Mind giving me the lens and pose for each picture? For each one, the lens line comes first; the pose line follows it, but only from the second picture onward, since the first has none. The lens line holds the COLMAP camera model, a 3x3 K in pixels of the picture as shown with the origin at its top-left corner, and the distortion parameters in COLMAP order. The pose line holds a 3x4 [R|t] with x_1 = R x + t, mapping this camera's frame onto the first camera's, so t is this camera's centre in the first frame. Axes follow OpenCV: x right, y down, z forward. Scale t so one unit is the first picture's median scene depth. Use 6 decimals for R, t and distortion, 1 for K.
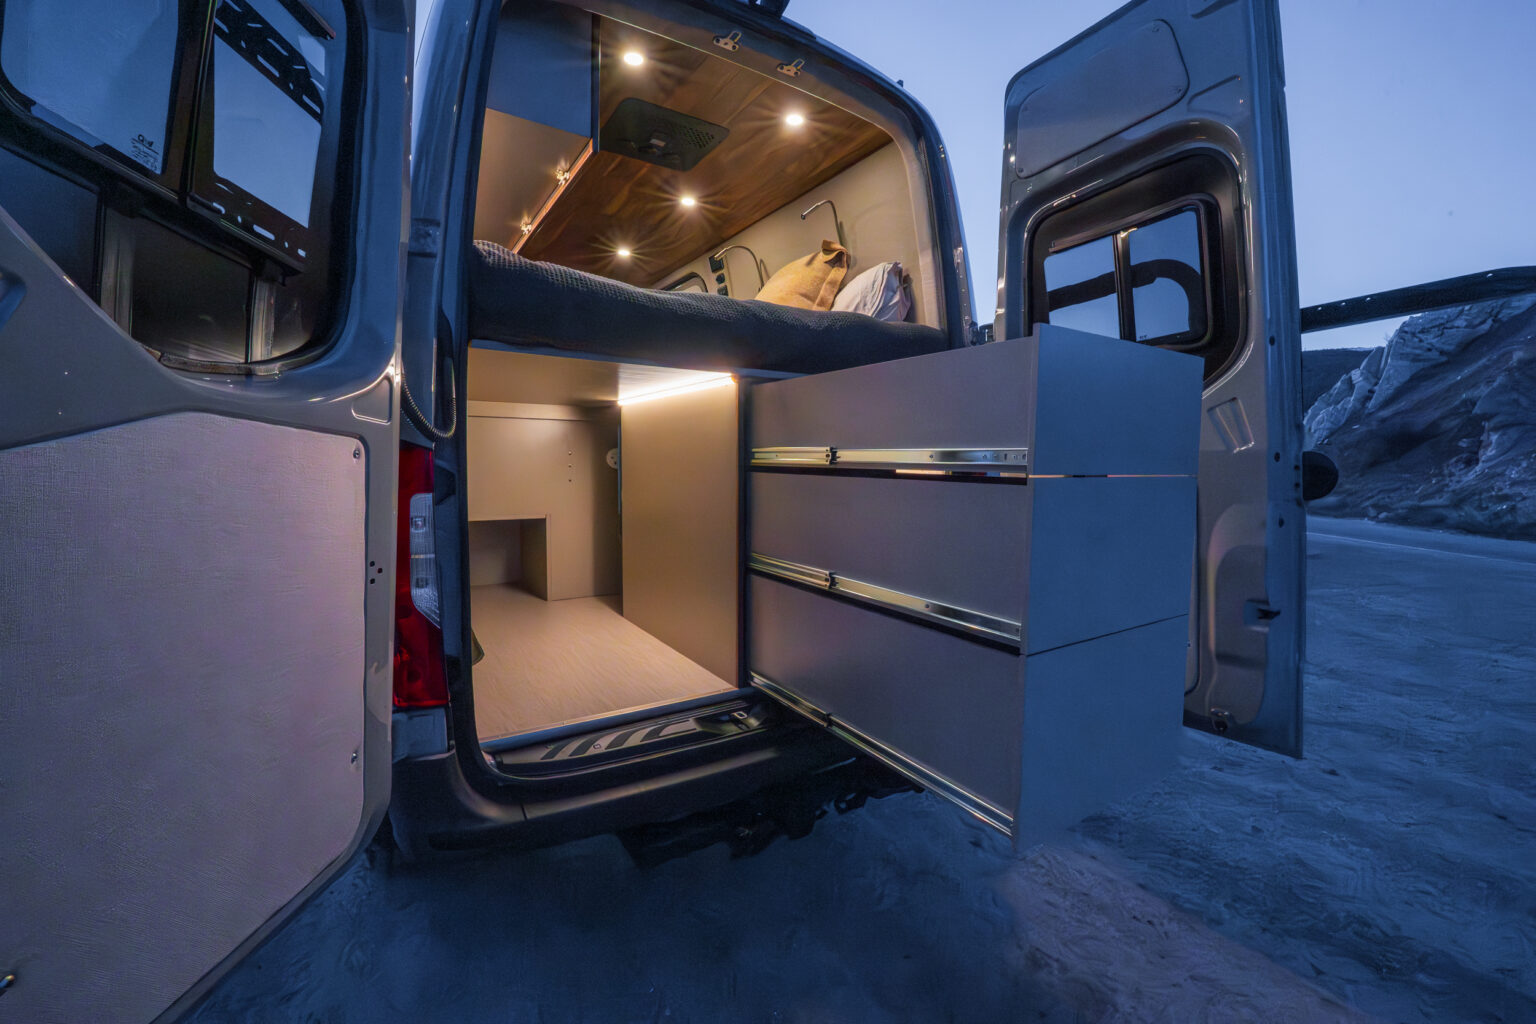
lens RADIAL K [[613.7, 0, 772.9], [0, 613.7, 507.4], [0, 0, 1]] dist [-0.028077, 0.000256]
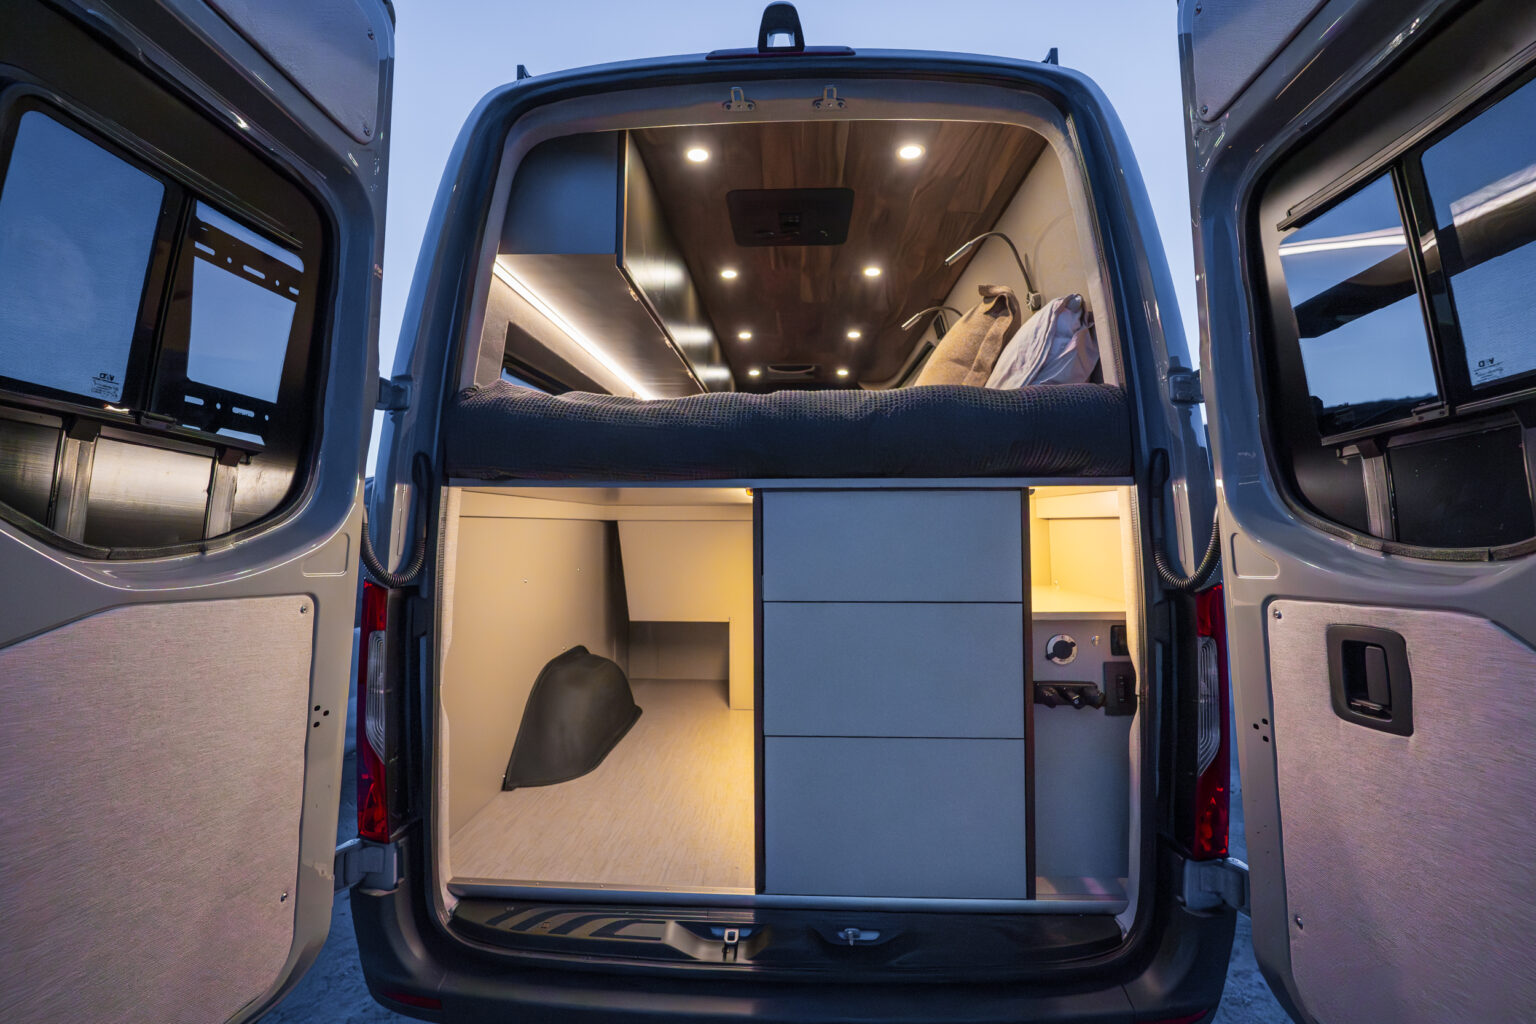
lens RADIAL K [[576.2, 0, 772.9], [0, 576.2, 520.0], [0, 0, 1]] dist [0.021709, 0.000039]
pose [[0.838868, -0.006069, -0.544302, 0.282156], [-0.027411, 0.998198, -0.053374, -0.100465], [0.543645, 0.059693, 0.837190, 0.273764]]
